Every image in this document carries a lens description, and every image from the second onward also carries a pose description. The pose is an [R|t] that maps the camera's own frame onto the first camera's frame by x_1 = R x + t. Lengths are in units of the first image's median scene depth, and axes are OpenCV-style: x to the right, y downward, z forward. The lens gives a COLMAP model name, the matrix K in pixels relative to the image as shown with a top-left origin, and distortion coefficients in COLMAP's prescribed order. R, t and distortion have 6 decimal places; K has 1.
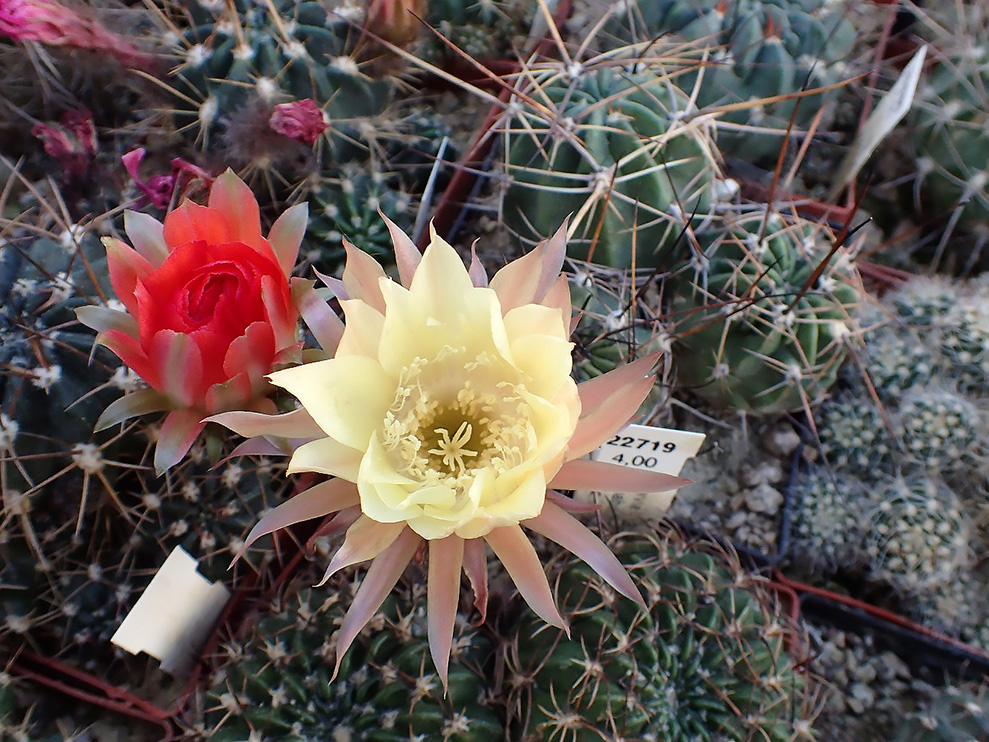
lens RADIAL K [[981.5, 0, 494.5], [0, 981.5, 371.0], [0, 0, 1]] dist [-0.032277, 0.015061]
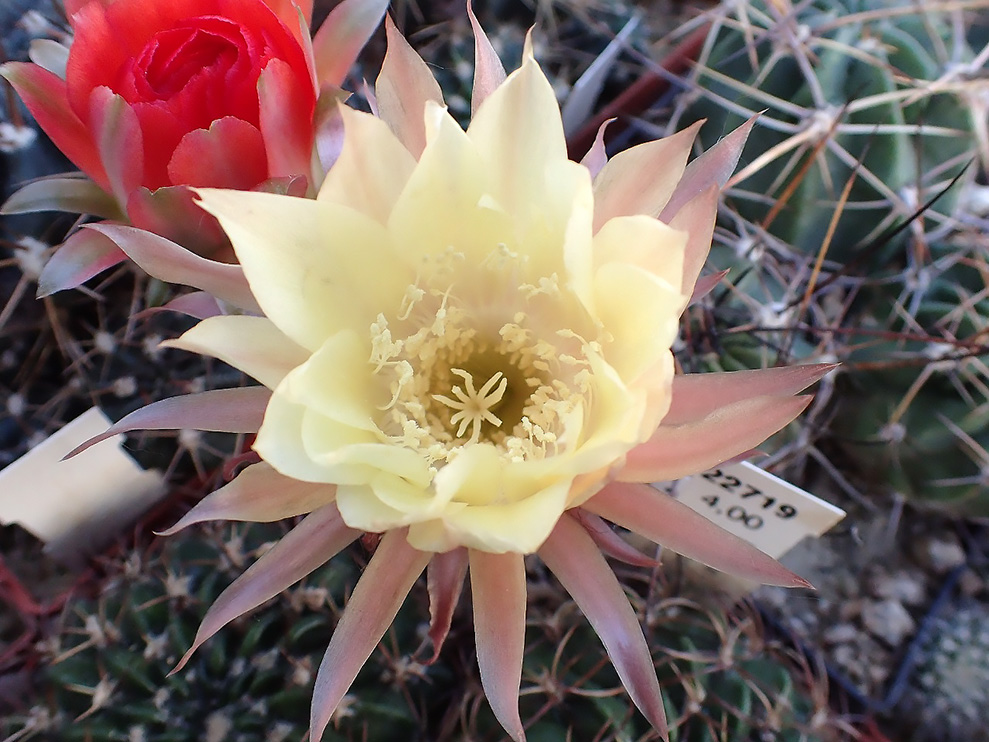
lens RADIAL K [[981.5, 0, 494.5], [0, 981.5, 371.0], [0, 0, 1]] dist [-0.032277, 0.015061]
pose [[0.935913, 0.327595, -0.129416, 0.040553], [-0.323178, 0.944775, 0.054380, 0.013003], [0.140083, -0.009070, 0.990098, 0.275234]]
